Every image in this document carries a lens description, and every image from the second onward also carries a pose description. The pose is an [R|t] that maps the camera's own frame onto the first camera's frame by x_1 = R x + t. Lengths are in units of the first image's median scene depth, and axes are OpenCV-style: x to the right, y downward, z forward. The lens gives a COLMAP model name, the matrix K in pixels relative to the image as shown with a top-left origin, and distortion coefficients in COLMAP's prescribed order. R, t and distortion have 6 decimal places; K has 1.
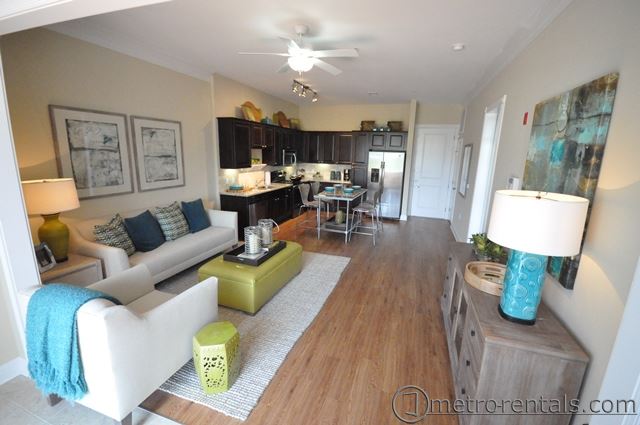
lens RADIAL K [[284.3, 0, 323.9], [0, 284.3, 212.5], [0, 0, 1]] dist [-0.001269, -0.000676]
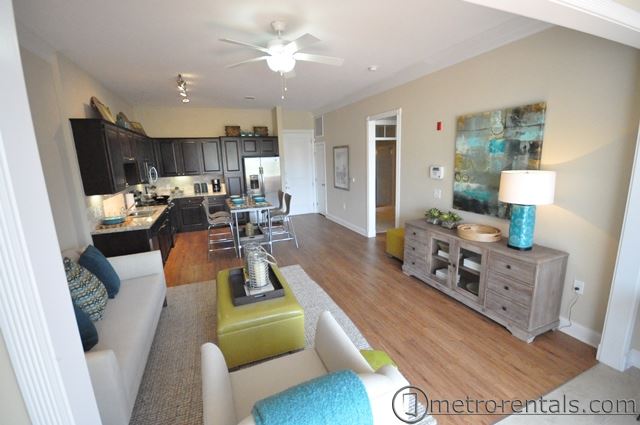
lens RADIAL K [[284.3, 0, 324.9], [0, 284.3, 213.3], [0, 0, 1]] dist [-0.001269, -0.000676]
pose [[0.747161, -0.186525, 0.637933, -0.470473], [0.195788, 0.978992, 0.056935, -0.056312], [-0.635151, 0.082360, 0.767984, 0.182388]]
